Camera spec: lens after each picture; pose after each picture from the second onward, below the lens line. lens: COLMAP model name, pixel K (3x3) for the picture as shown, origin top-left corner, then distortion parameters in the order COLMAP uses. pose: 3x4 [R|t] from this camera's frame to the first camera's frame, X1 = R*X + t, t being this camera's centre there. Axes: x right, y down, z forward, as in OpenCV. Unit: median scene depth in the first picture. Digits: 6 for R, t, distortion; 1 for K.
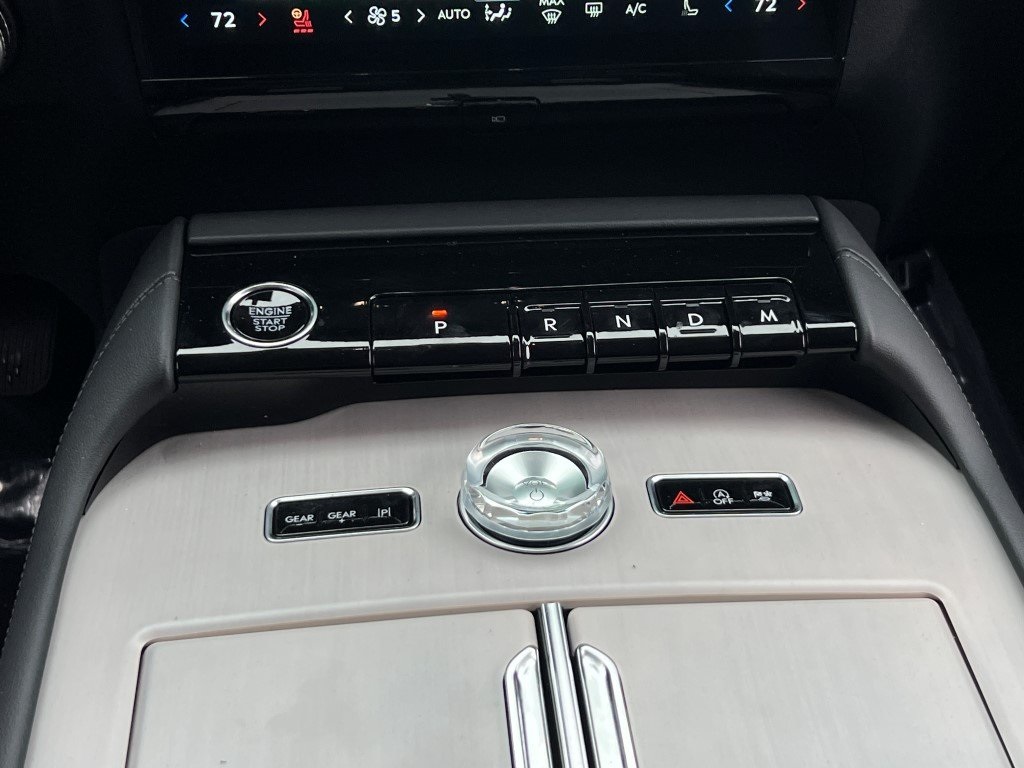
lens RADIAL K [[1653.0, 0, 512.0], [0, 1653.0, 384.0], [0, 0, 1]] dist [0.119261, -0.125441]
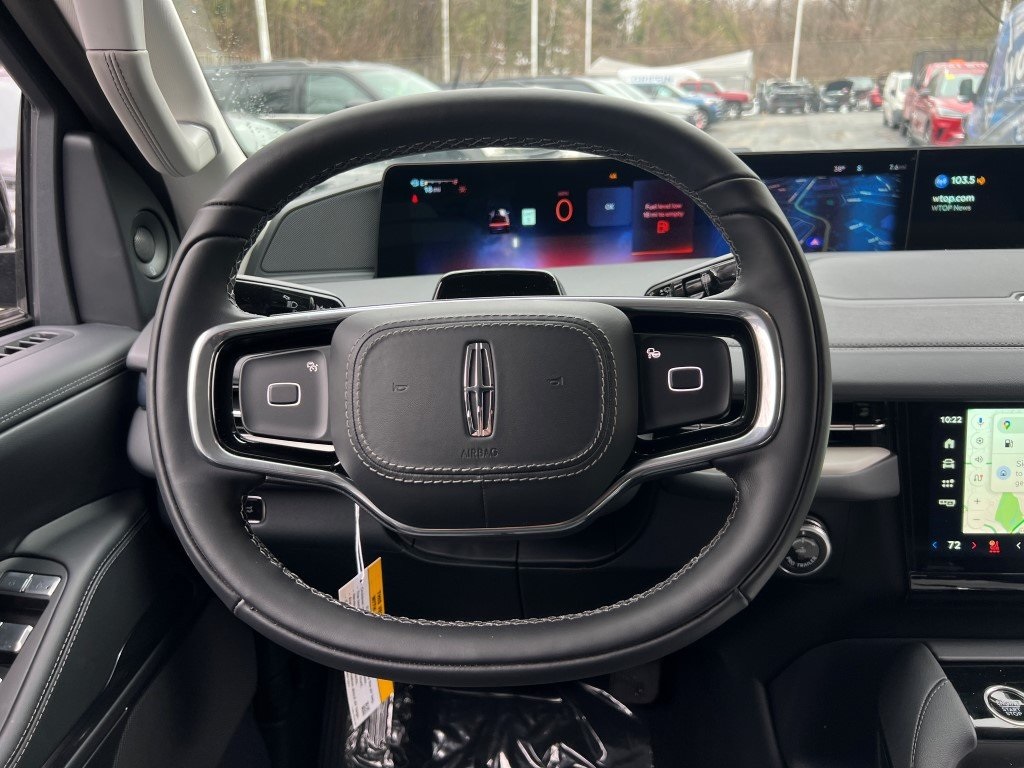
lens RADIAL K [[765.0, 0, 512.0], [0, 765.0, 384.0], [0, 0, 1]] dist [0.082533, -0.114075]
pose [[0.987712, 0.008478, -0.156054, -0.545803], [-0.060714, 0.940915, -0.333156, -0.055559], [0.144009, 0.338537, 0.929868, -0.014964]]
